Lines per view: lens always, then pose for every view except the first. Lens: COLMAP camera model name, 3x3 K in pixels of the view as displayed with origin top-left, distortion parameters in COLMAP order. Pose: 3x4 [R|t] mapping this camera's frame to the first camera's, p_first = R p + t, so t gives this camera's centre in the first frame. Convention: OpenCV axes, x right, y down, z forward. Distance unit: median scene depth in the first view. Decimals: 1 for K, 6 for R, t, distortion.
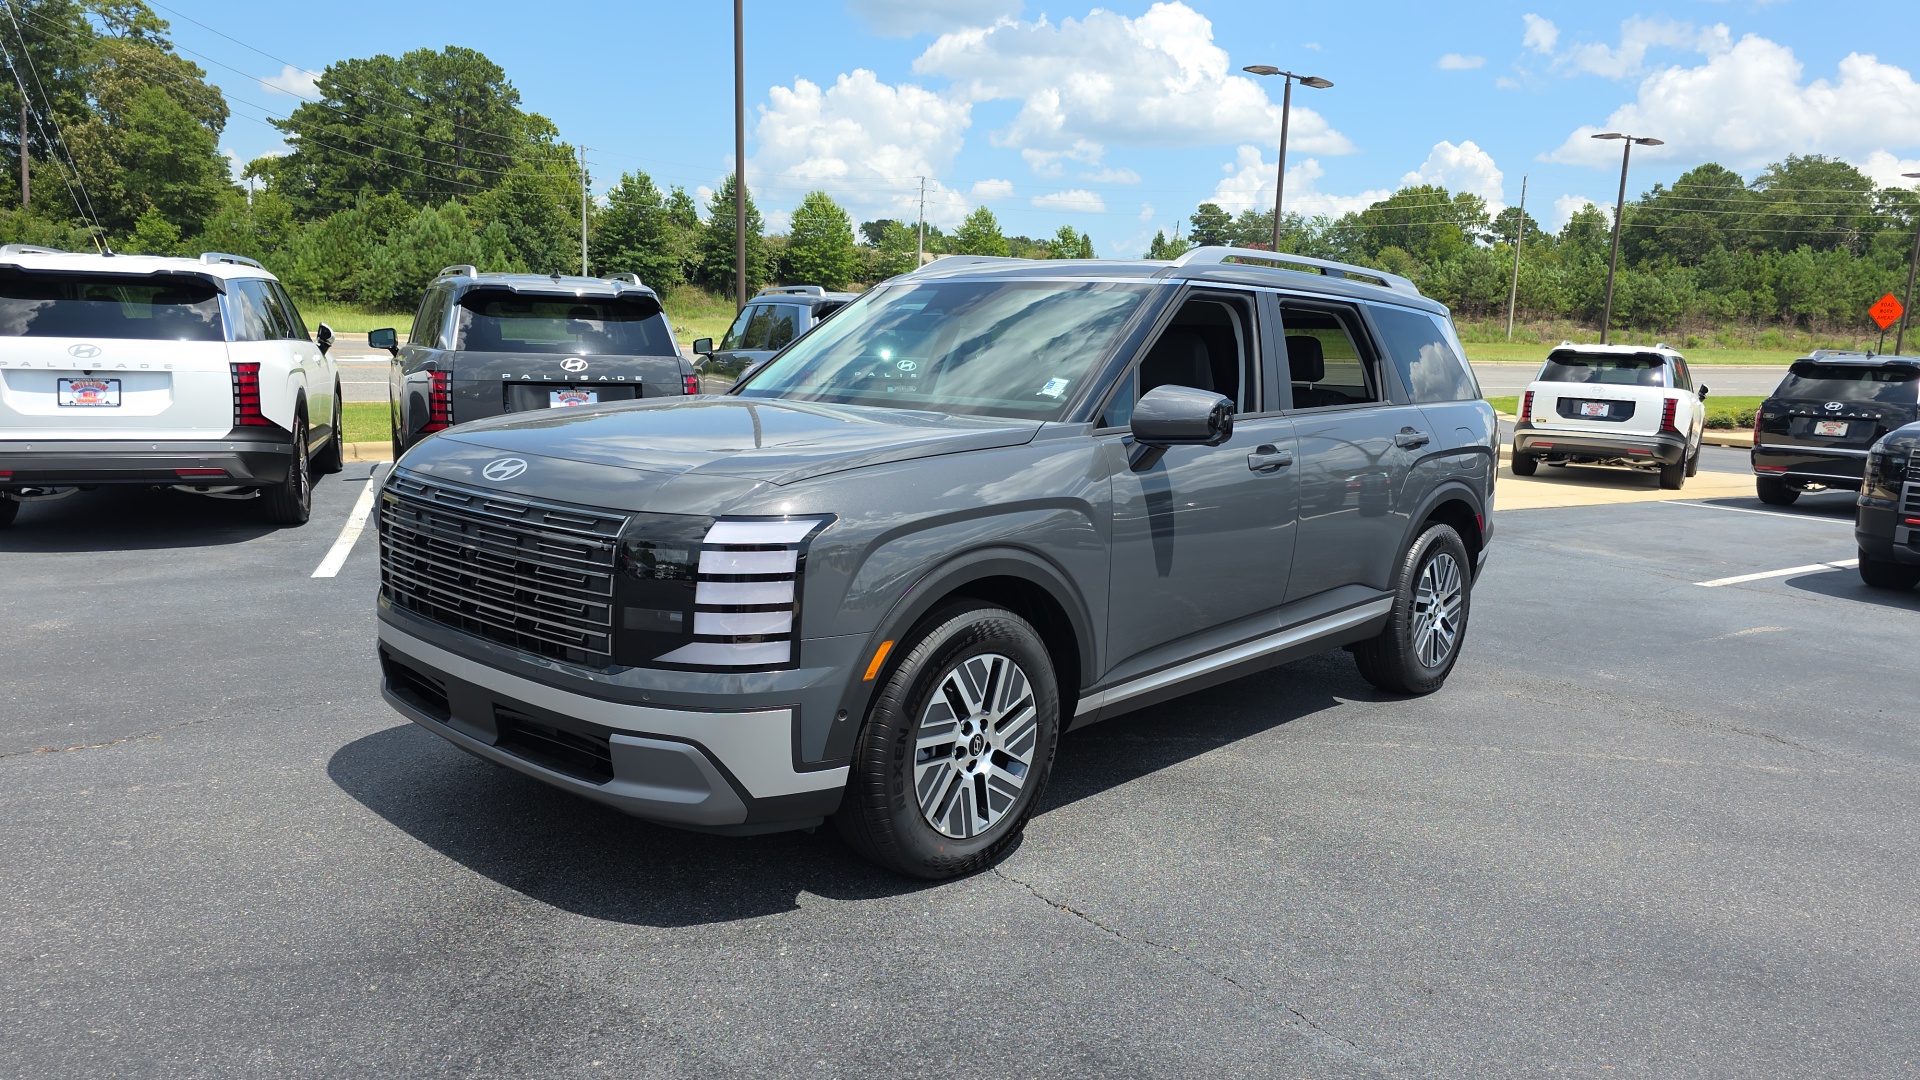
lens RADIAL K [[1329.3, 0, 908.0], [0, 1329.3, 569.4], [0, 0, 1]] dist [0.052820, -0.051362]
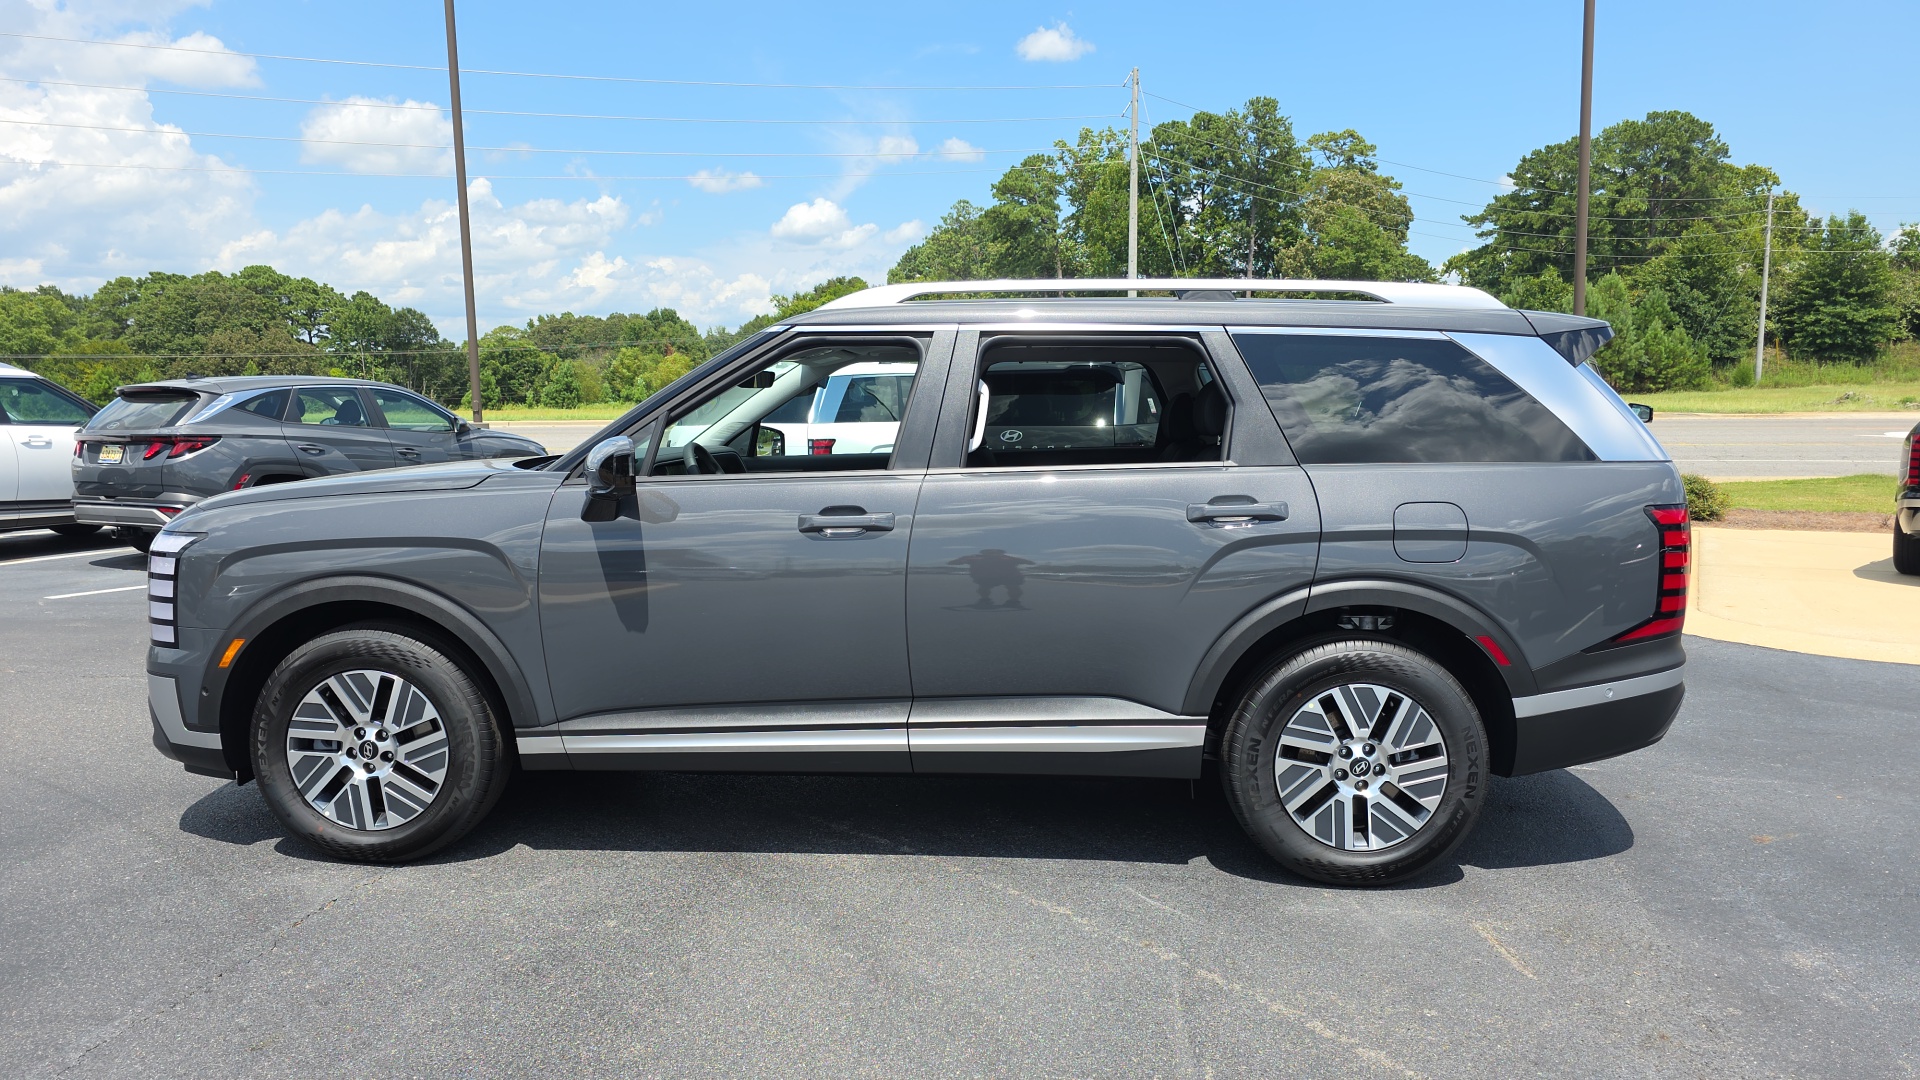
lens RADIAL K [[1321.6, 0, 960.6], [0, 1321.6, 561.7], [0, 0, 1]] dist [0.045243, -0.044706]
pose [[0.635583, 0.057365, -0.769898, 0.109534], [-0.108002, 0.994036, -0.015094, -0.005807], [0.764441, 0.092744, 0.637988, 0.056688]]
